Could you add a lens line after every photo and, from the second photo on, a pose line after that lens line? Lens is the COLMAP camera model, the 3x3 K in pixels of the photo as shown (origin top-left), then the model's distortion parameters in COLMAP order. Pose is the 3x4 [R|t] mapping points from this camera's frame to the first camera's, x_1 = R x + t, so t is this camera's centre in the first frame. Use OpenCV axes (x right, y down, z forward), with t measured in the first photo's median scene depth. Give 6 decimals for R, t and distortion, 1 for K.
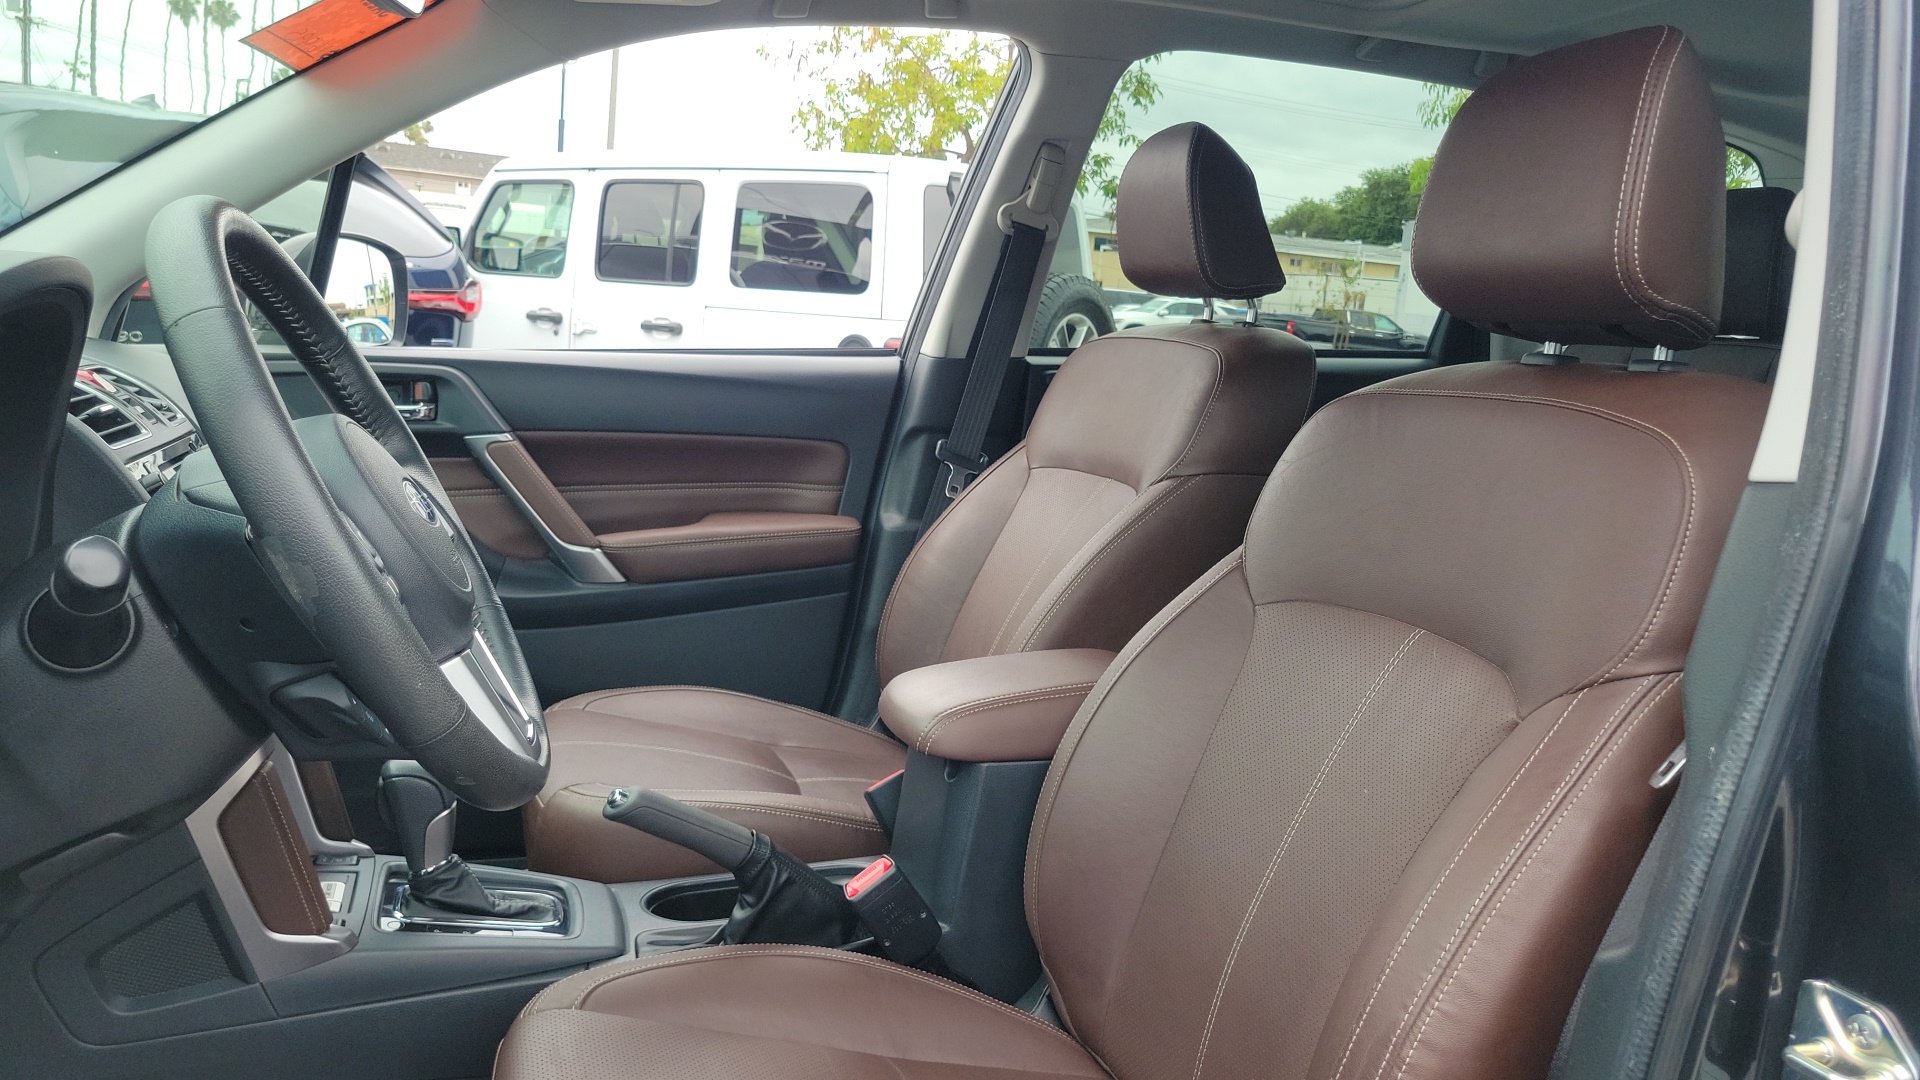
lens RADIAL K [[1453.5, 0, 960.8], [0, 1453.5, 533.6], [0, 0, 1]] dist [0.038770, -0.024812]
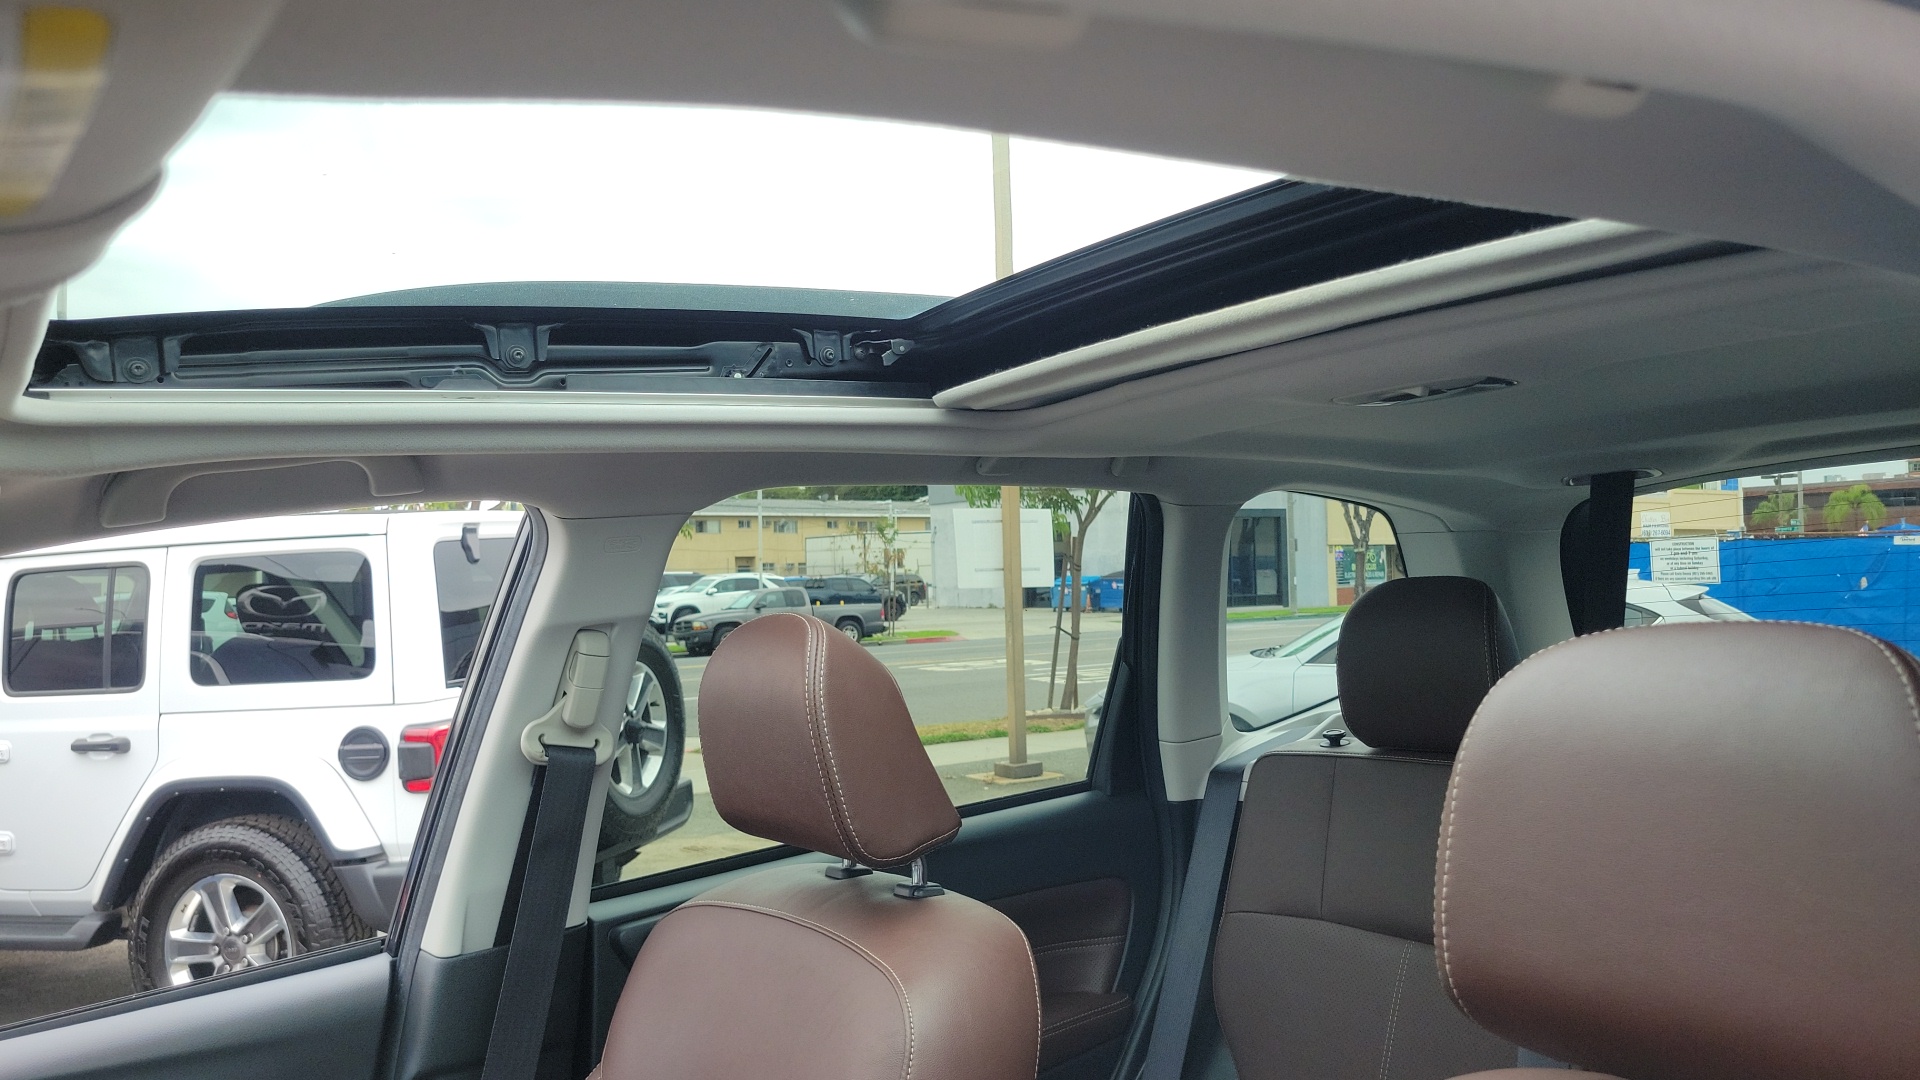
lens RADIAL K [[1453.5, 0, 963.8], [0, 1453.5, 525.8], [0, 0, 1]] dist [0.038770, -0.024812]
pose [[0.946024, -0.102135, 0.307582, 0.007109], [0.157501, 0.974324, -0.160892, -0.058518], [-0.283251, 0.200653, 0.937820, 0.091986]]
